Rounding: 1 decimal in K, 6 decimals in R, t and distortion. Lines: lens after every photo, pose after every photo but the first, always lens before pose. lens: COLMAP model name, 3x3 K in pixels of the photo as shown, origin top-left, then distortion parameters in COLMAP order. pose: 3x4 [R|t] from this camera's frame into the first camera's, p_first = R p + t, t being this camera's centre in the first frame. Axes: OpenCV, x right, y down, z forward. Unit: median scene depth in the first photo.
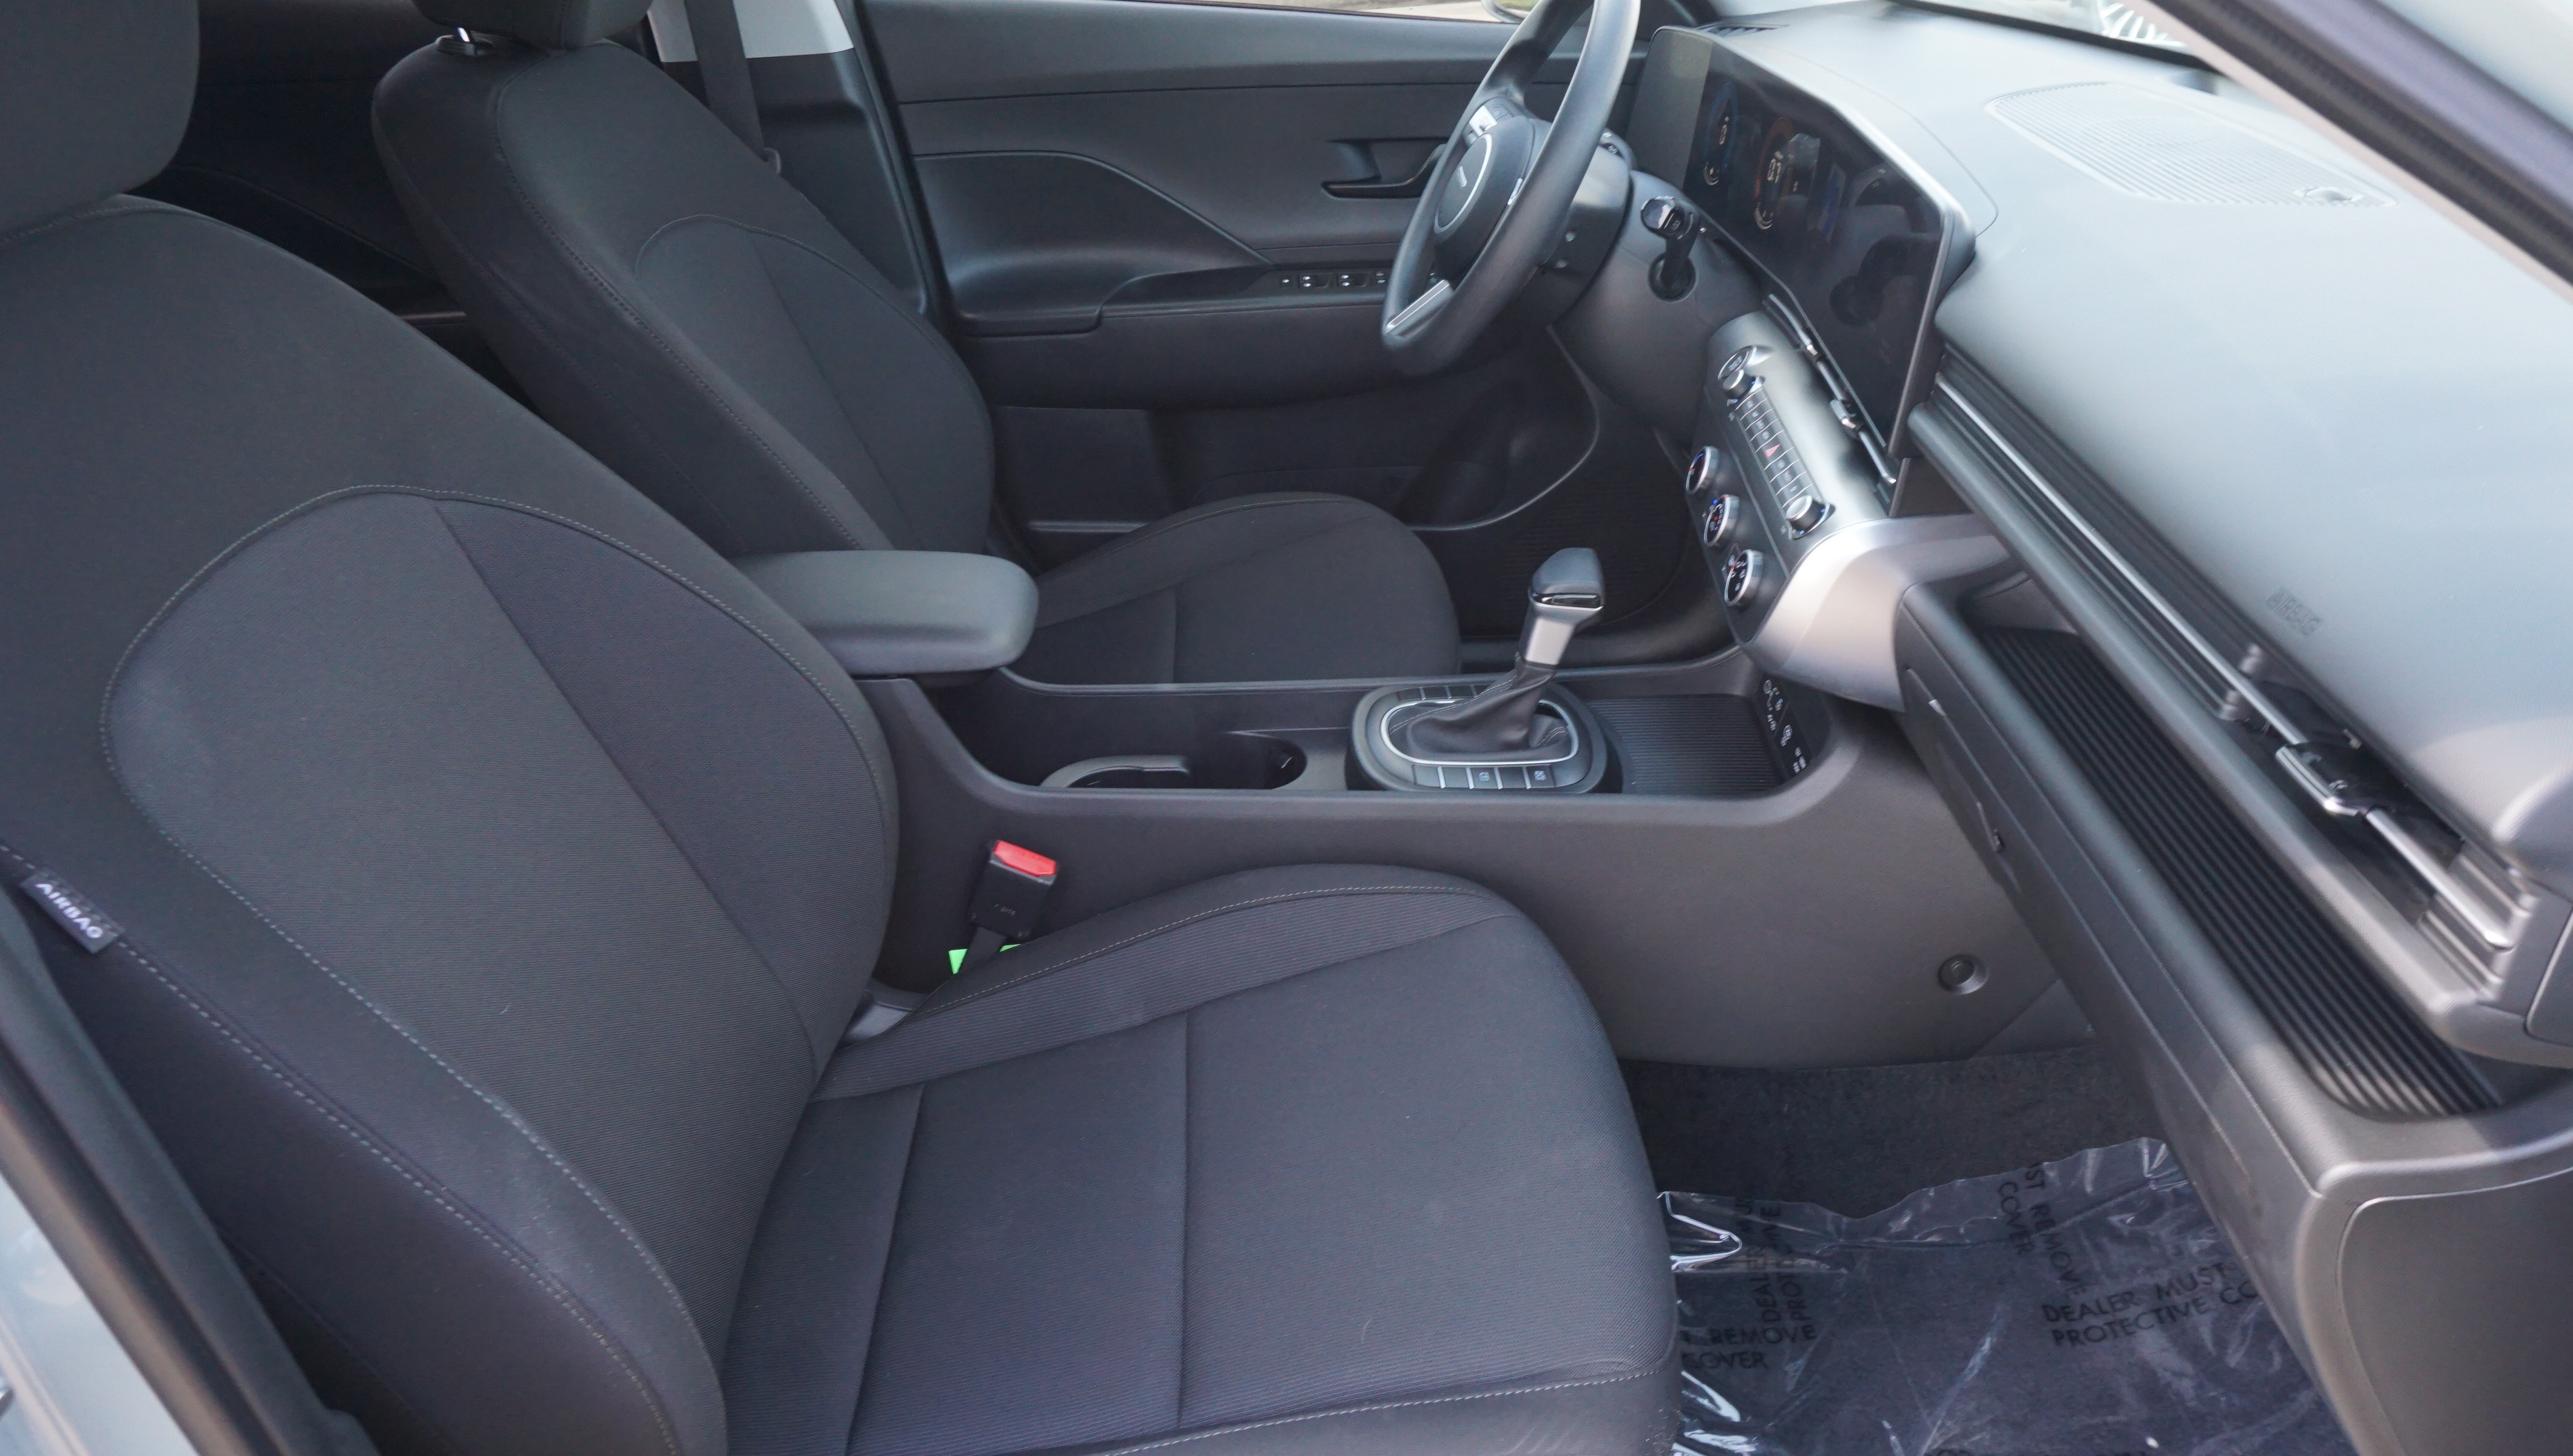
lens RADIAL K [[1715.5, 0, 1286.5], [0, 1715.5, 728.0], [0, 0, 1]] dist [-0.049673, 0.034694]
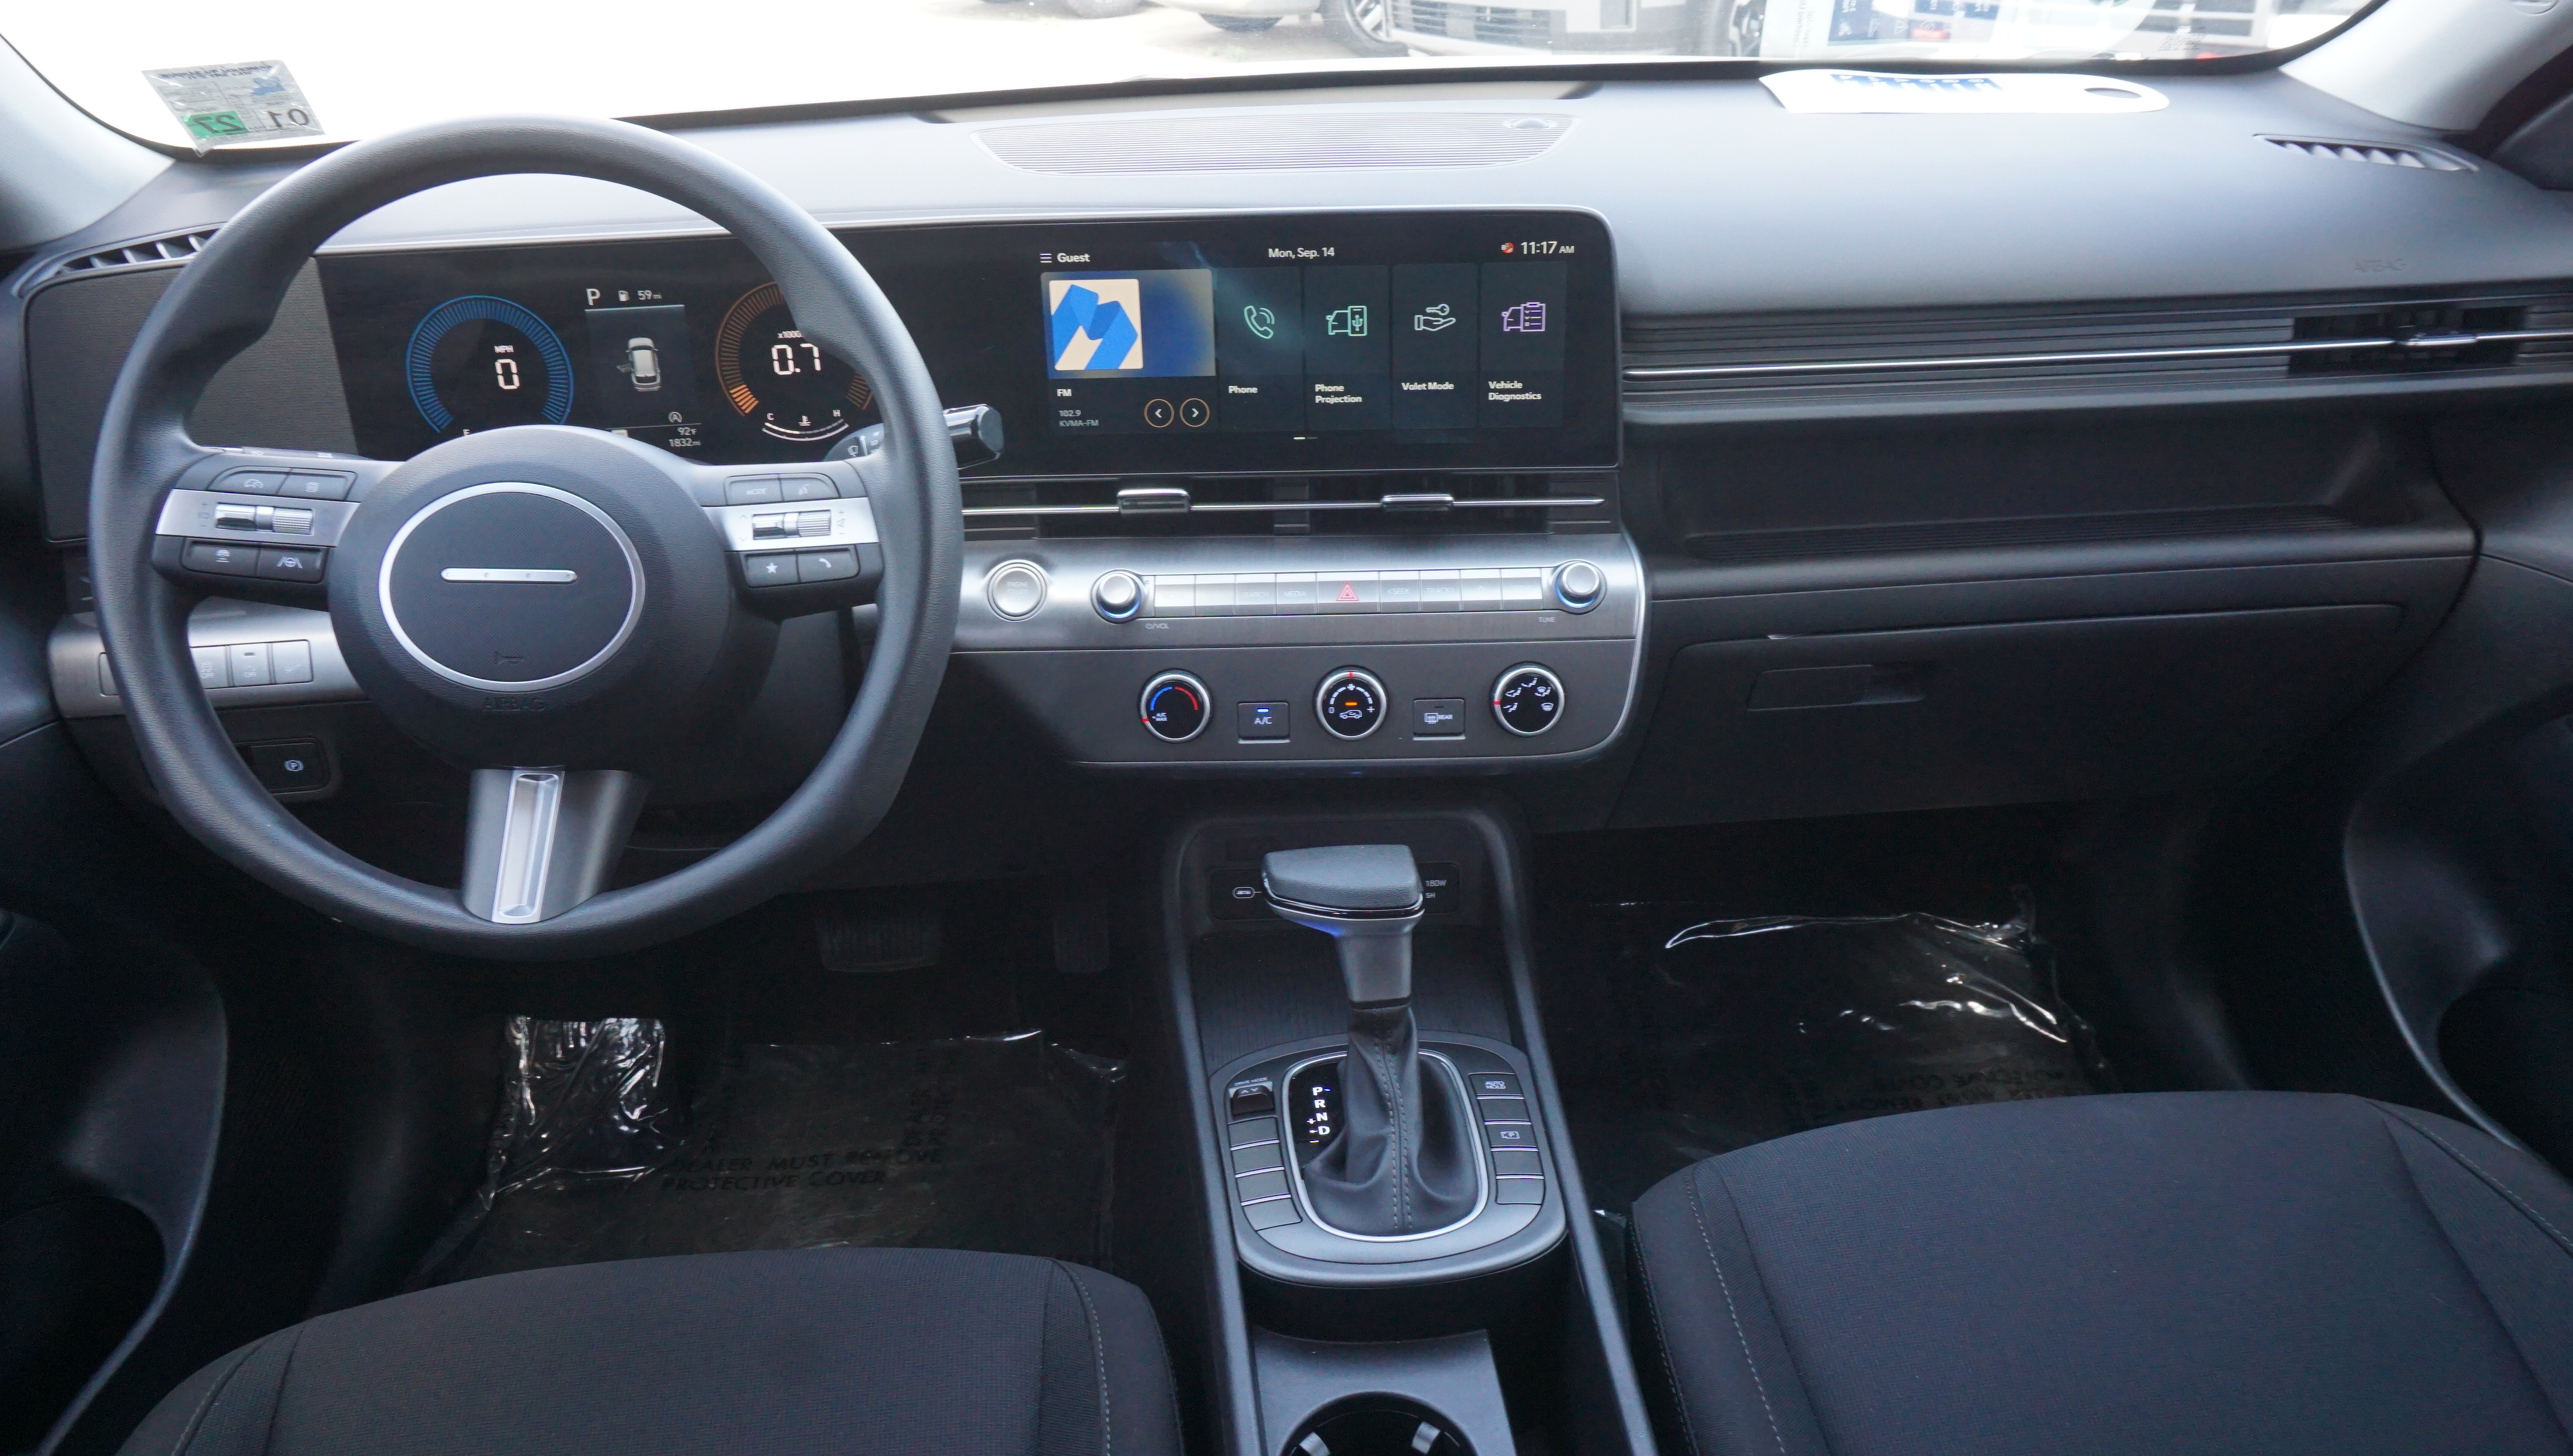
lens RADIAL K [[1743.3, 0, 1314.7], [0, 1743.3, 693.8], [0, 0, 1]] dist [-0.003501, 0.001643]
pose [[-0.065249, -0.443342, 0.893975, -0.441705], [0.516753, 0.751387, 0.410346, -0.448528], [-0.853644, 0.488739, 0.180071, 0.848376]]
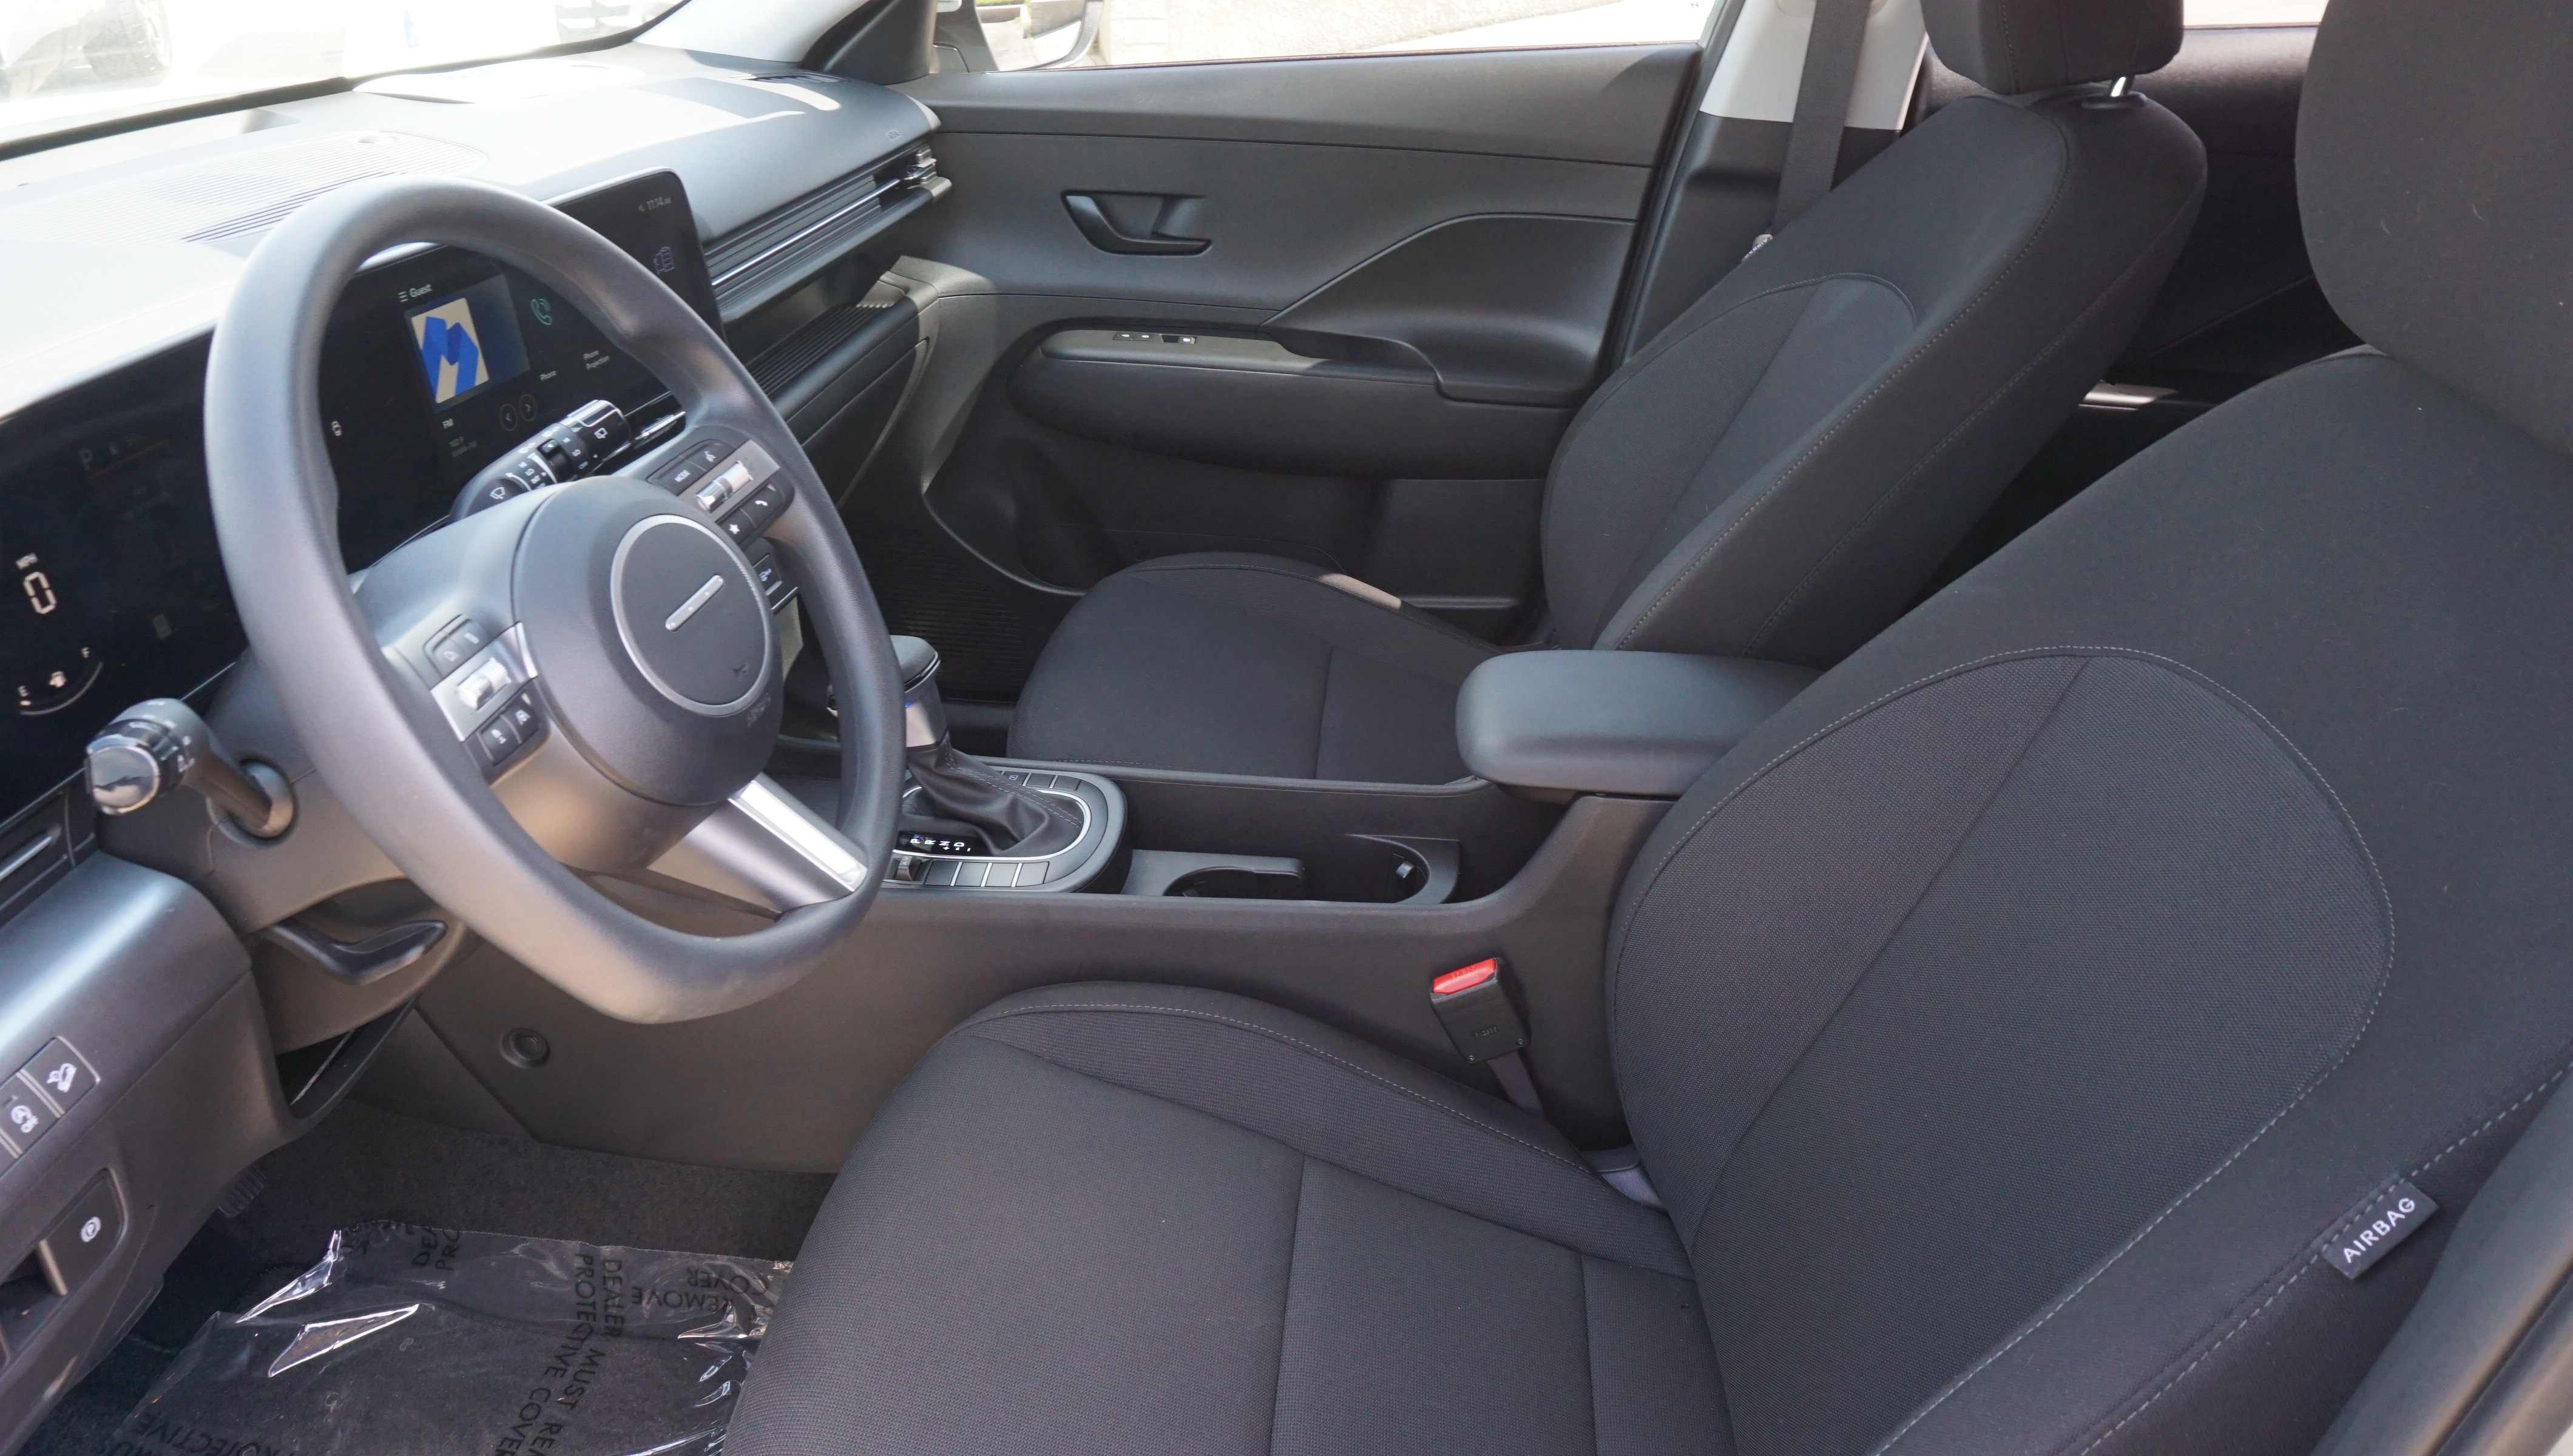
lens RADIAL K [[1715.5, 0, 1286.5], [0, 1715.5, 728.0], [0, 0, 1]] dist [-0.049673, 0.034694]
pose [[-0.994397, -0.056105, 0.089587, -0.131861], [0.045230, 0.540176, 0.840335, -0.846254], [-0.095540, 0.839679, -0.534612, 1.514278]]
